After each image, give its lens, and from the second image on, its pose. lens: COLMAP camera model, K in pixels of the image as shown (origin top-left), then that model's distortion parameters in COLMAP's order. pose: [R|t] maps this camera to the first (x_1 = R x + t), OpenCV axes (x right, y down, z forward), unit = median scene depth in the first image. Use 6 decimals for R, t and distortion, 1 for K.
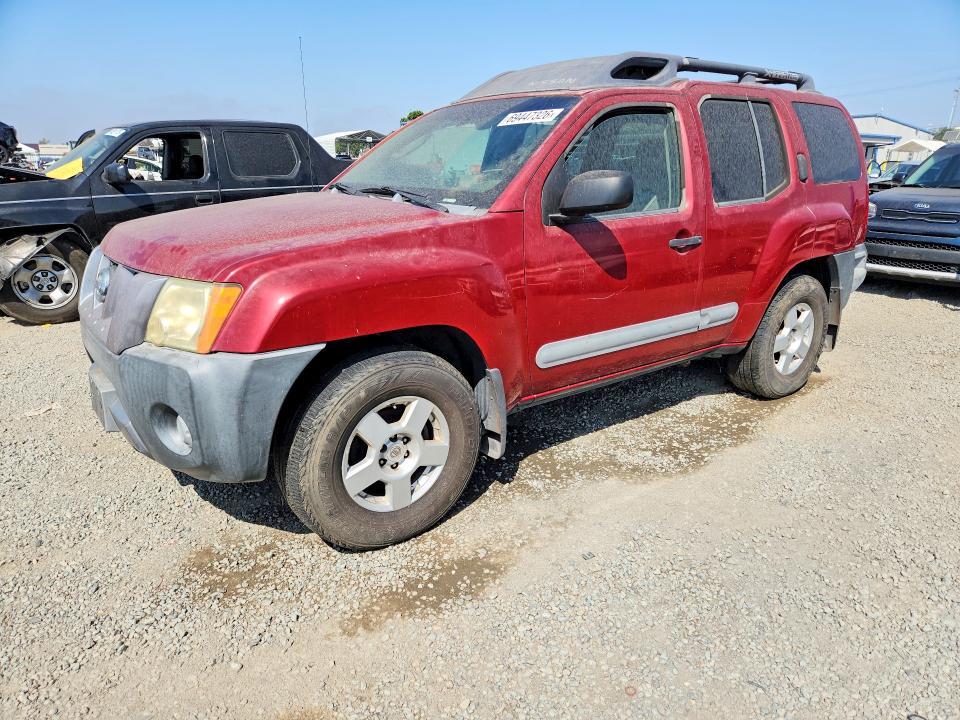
lens RADIAL K [[691.4, 0, 480.0], [0, 691.4, 360.0], [0, 0, 1]] dist [-0.033260, -0.000940]
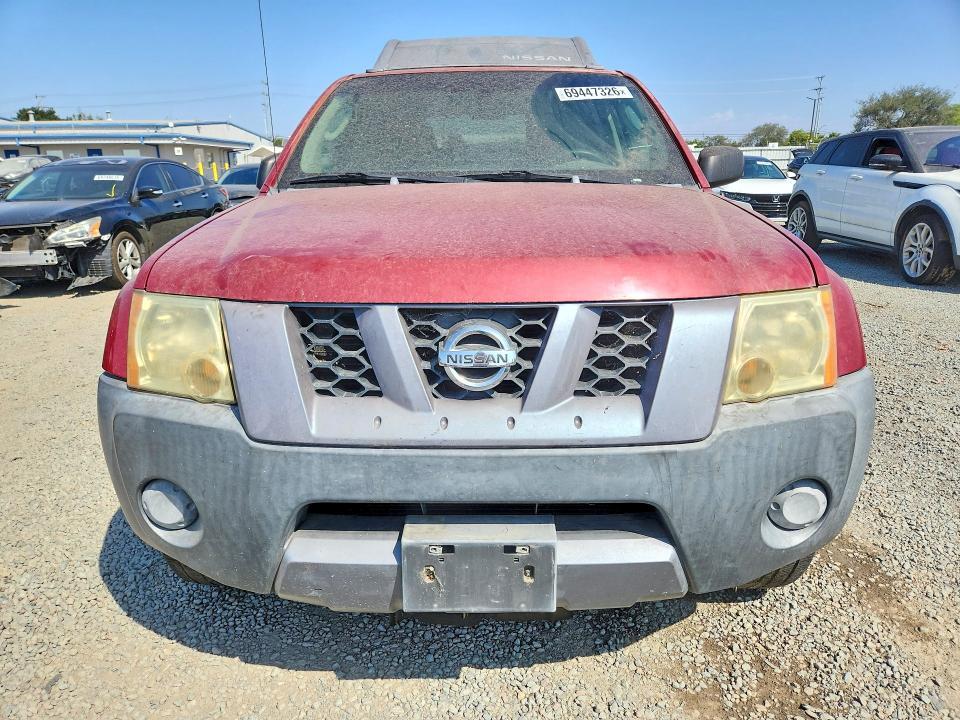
lens RADIAL K [[691.4, 0, 480.0], [0, 691.4, 360.0], [0, 0, 1]] dist [-0.033260, -0.000940]
pose [[0.586462, -0.206535, 0.783202, -0.849548], [0.215060, 0.971943, 0.095270, -0.130162], [-0.780904, 0.112564, 0.614425, 0.624288]]
